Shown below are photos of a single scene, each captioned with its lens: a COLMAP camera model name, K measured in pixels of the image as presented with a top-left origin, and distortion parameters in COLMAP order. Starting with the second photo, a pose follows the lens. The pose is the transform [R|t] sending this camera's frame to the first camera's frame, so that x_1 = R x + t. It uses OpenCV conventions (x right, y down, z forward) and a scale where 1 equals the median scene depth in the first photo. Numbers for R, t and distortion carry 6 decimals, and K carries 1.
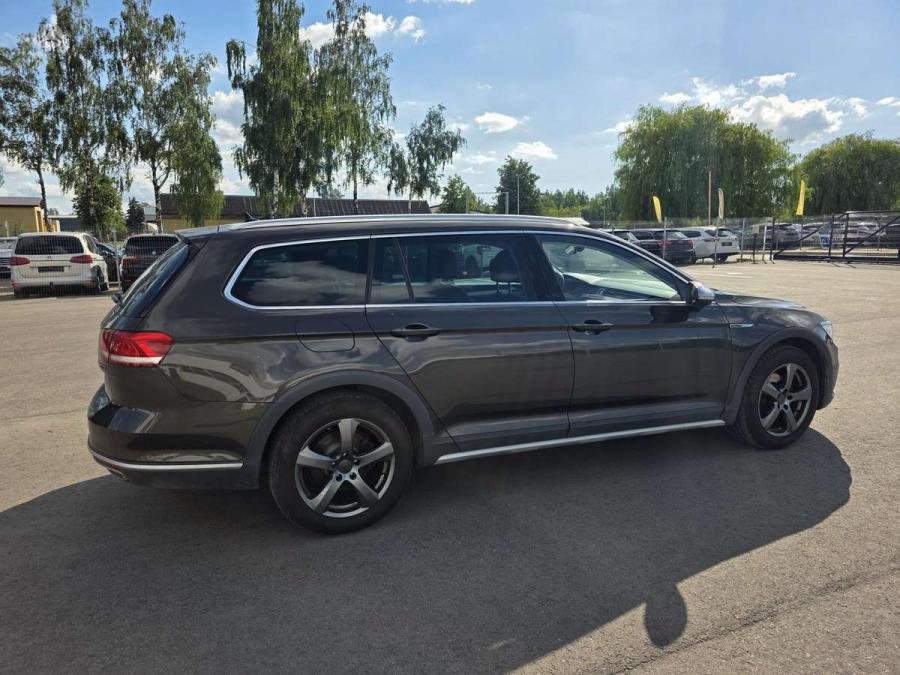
lens RADIAL K [[614.2, 0, 444.0], [0, 614.2, 341.8], [0, 0, 1]] dist [0.055861, -0.048000]
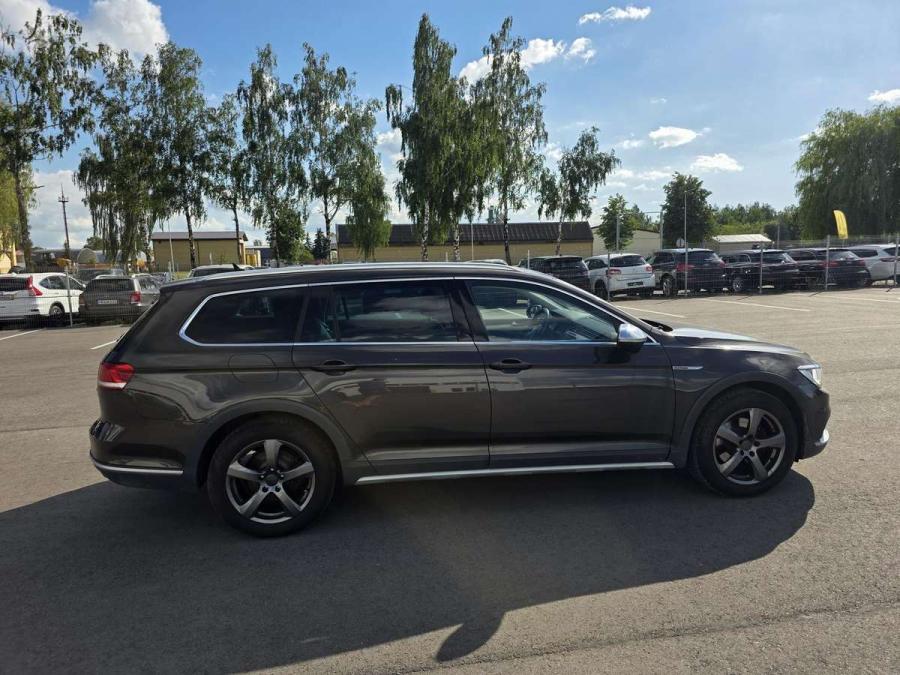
lens RADIAL K [[614.9, 0, 451.0], [0, 614.9, 339.9], [0, 0, 1]] dist [0.057668, -0.047310]
pose [[0.966426, 0.016743, -0.256398, 0.034970], [-0.026258, 0.999086, -0.033729, -0.002606], [0.255599, 0.039329, 0.965983, -0.005116]]
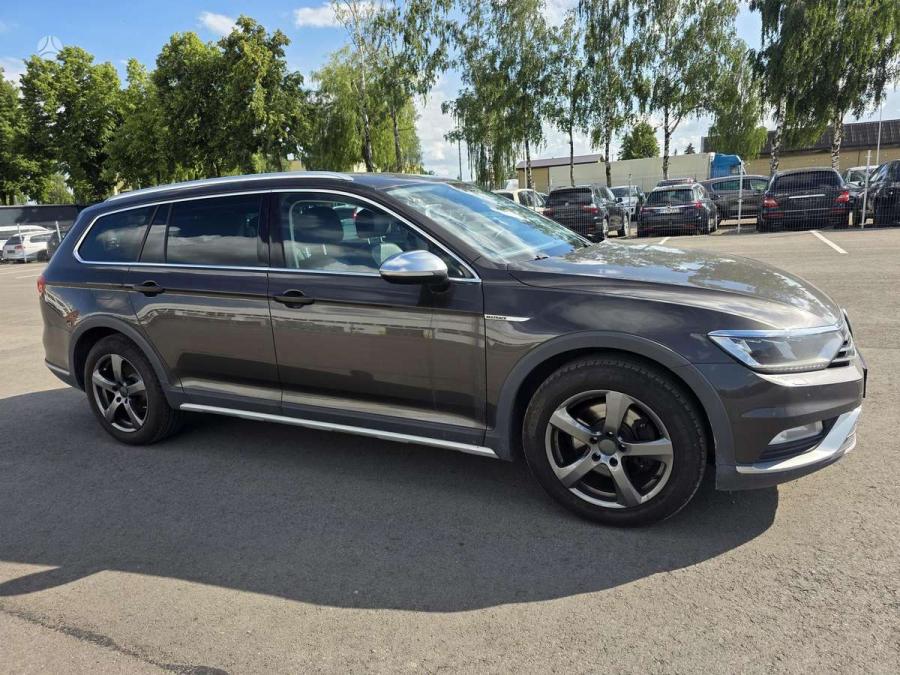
lens RADIAL K [[614.2, 0, 444.0], [0, 614.2, 341.8], [0, 0, 1]] dist [0.055861, -0.048000]
pose [[0.651752, 0.135668, -0.746199, 0.088591], [-0.070559, 0.990450, 0.118447, -0.007057], [0.755143, -0.024547, 0.655101, 0.049437]]
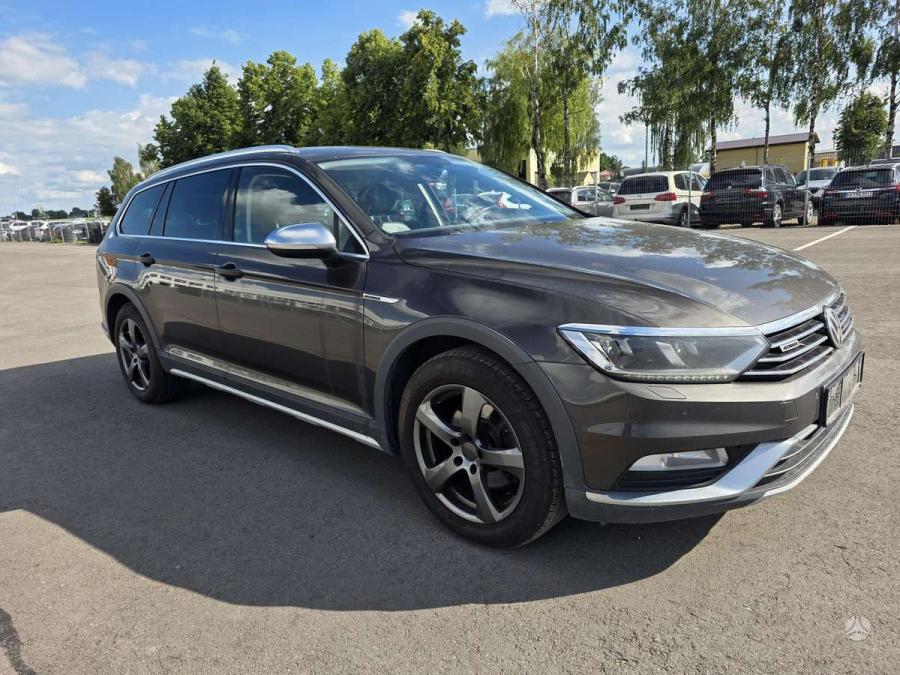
lens RADIAL K [[615.5, 0, 437.5], [0, 615.5, 338.8], [0, 0, 1]] dist [0.050324, -0.039473]
pose [[0.401636, 0.180977, -0.897739, 0.099772], [-0.094366, 0.983240, 0.155996, -0.008220], [0.910925, 0.022062, 0.411983, 0.076754]]
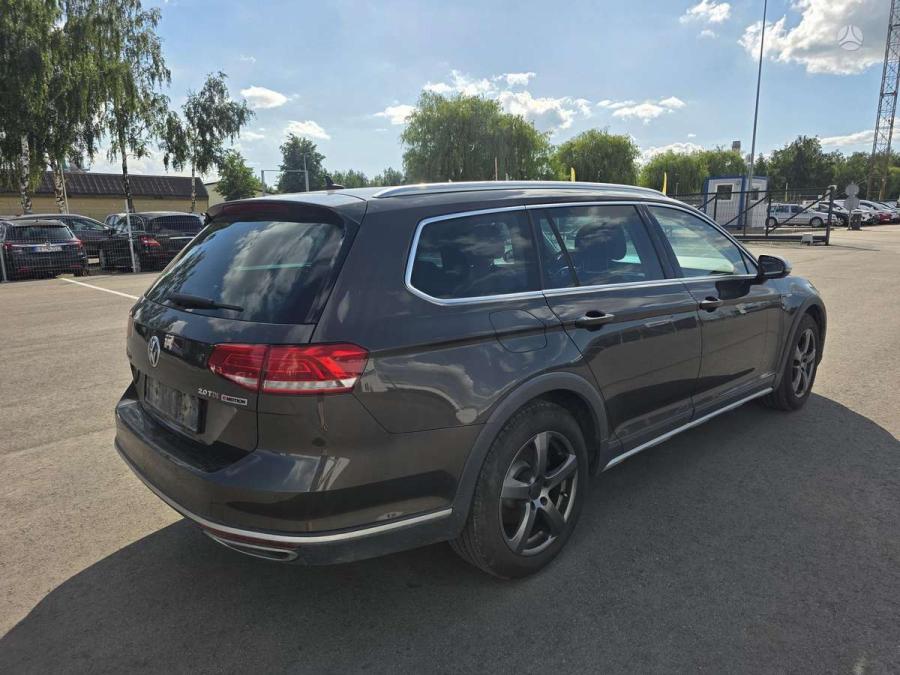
lens RADIAL K [[612.2, 0, 450.0], [0, 612.2, 337.5], [0, 0, 1]] dist [0.055171, -0.046618]
pose [[0.934323, -0.069281, 0.349628, -0.039506], [0.061476, 0.997550, 0.033389, -0.002377], [-0.351085, -0.009702, 0.936293, 0.021260]]
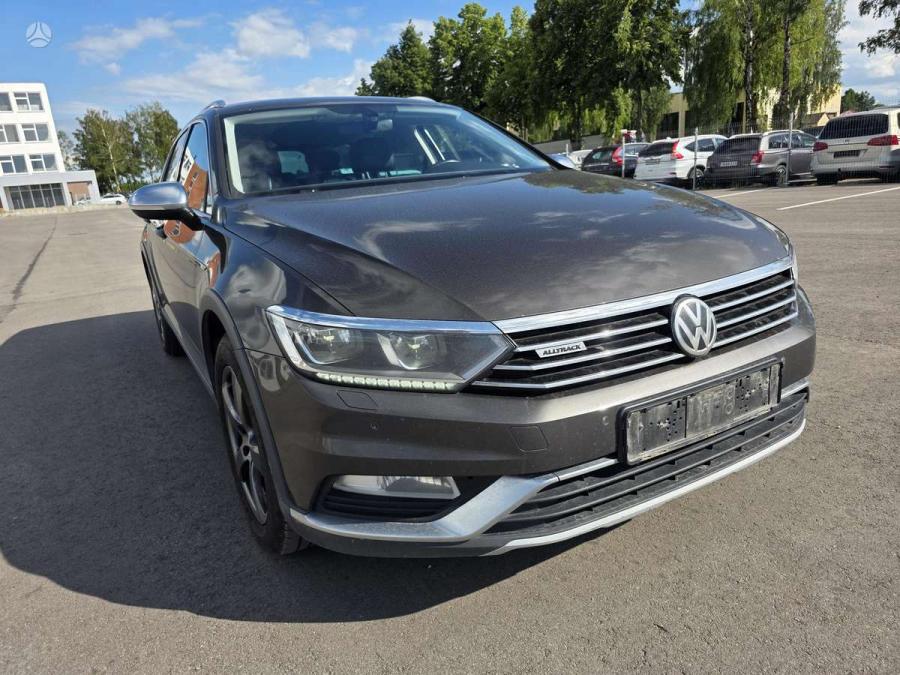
lens RADIAL K [[619.3, 0, 436.6], [0, 619.3, 337.6], [0, 0, 1]] dist [0.042538, -0.033562]
pose [[0.102619, 0.254584, -0.961590, 0.100282], [-0.085191, 0.965391, 0.246499, -0.011326], [0.991066, 0.056624, 0.120756, 0.109106]]
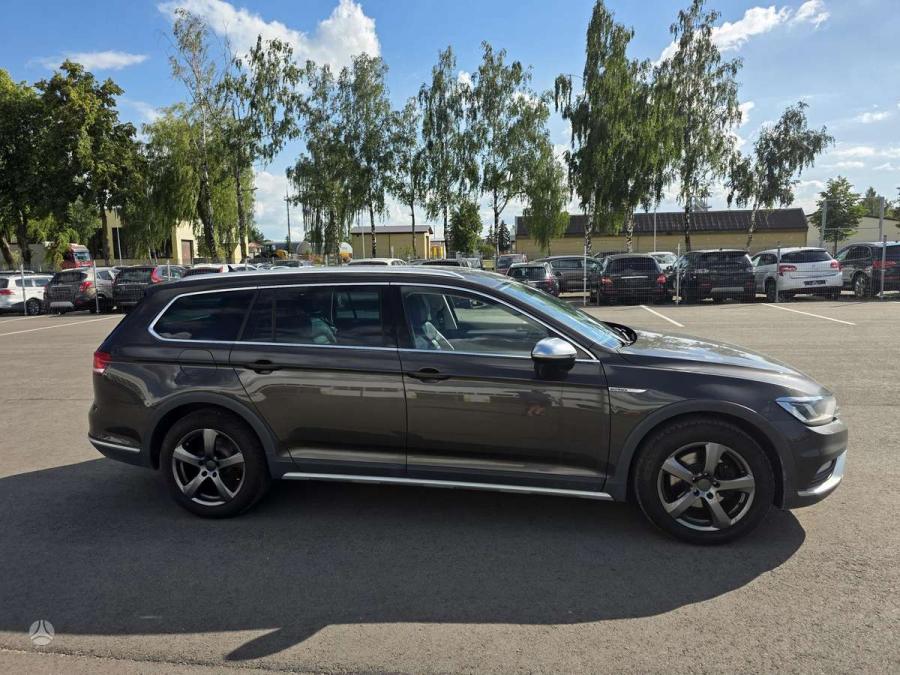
lens RADIAL K [[617.0, 0, 447.6], [0, 617.0, 327.2], [0, 0, 1]] dist [0.058733, -0.049576]
pose [[0.842032, 0.053725, -0.536745, 0.069818], [-0.078797, 0.996605, -0.023860, -0.007048], [0.533641, 0.062385, 0.843407, 0.010850]]
